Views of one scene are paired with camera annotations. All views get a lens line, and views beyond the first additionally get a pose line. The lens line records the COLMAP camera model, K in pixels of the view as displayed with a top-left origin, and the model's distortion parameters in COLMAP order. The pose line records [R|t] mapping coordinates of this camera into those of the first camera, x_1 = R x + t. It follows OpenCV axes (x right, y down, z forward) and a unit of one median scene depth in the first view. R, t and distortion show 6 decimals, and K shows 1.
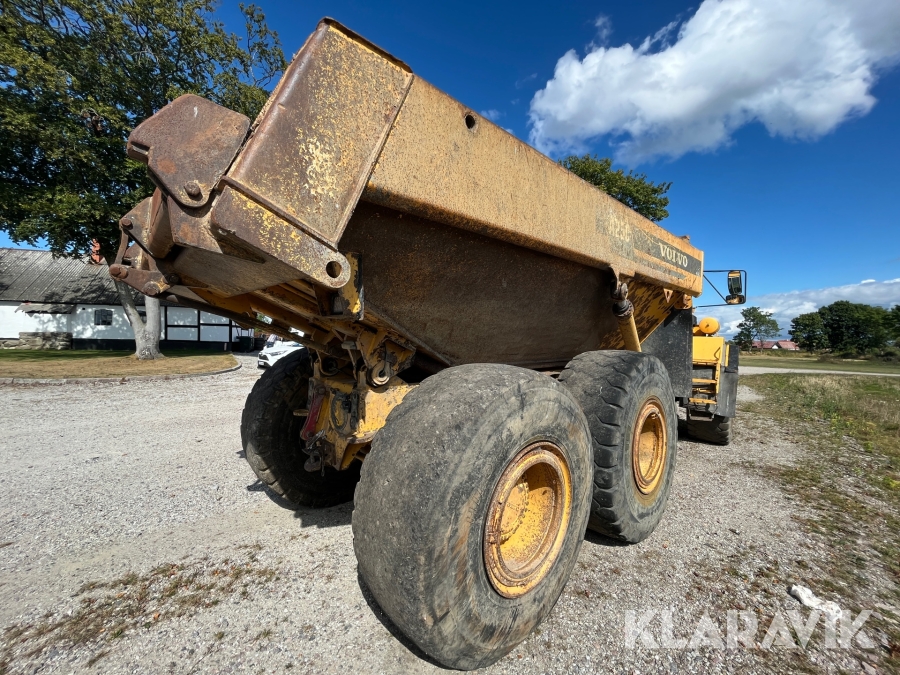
lens RADIAL K [[357.7, 0, 450.0], [0, 357.7, 337.5], [0, 0, 1]] dist [-0.002757, -0.000241]
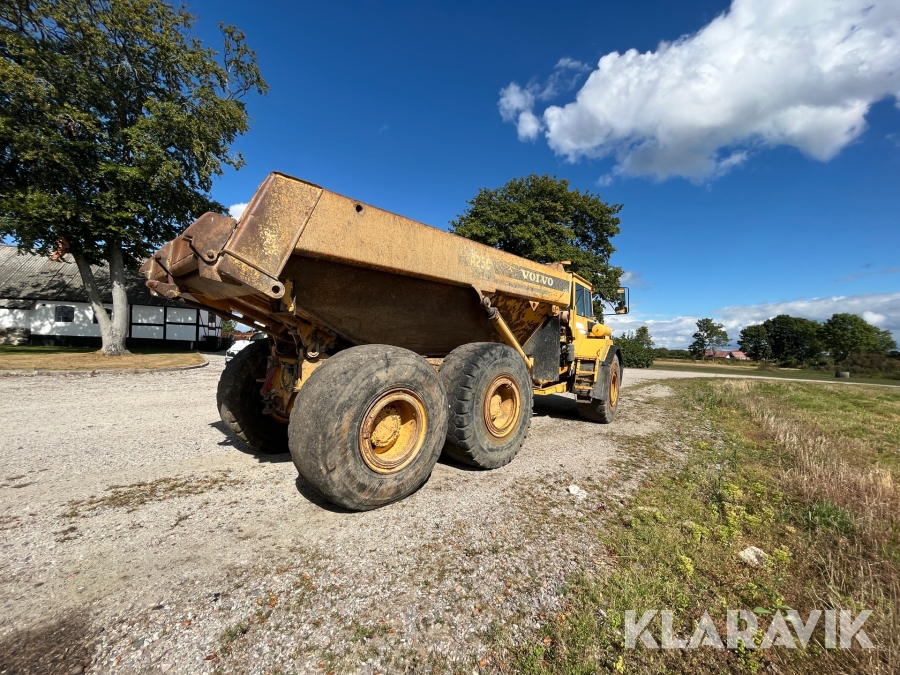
lens RADIAL K [[357.7, 0, 450.0], [0, 357.7, 337.5], [0, 0, 1]] dist [-0.002757, -0.000241]
pose [[0.997314, 0.018444, 0.070886, 0.221519], [-0.017418, 0.999735, -0.015067, 0.041753], [-0.071145, 0.013792, 0.997371, -0.466376]]
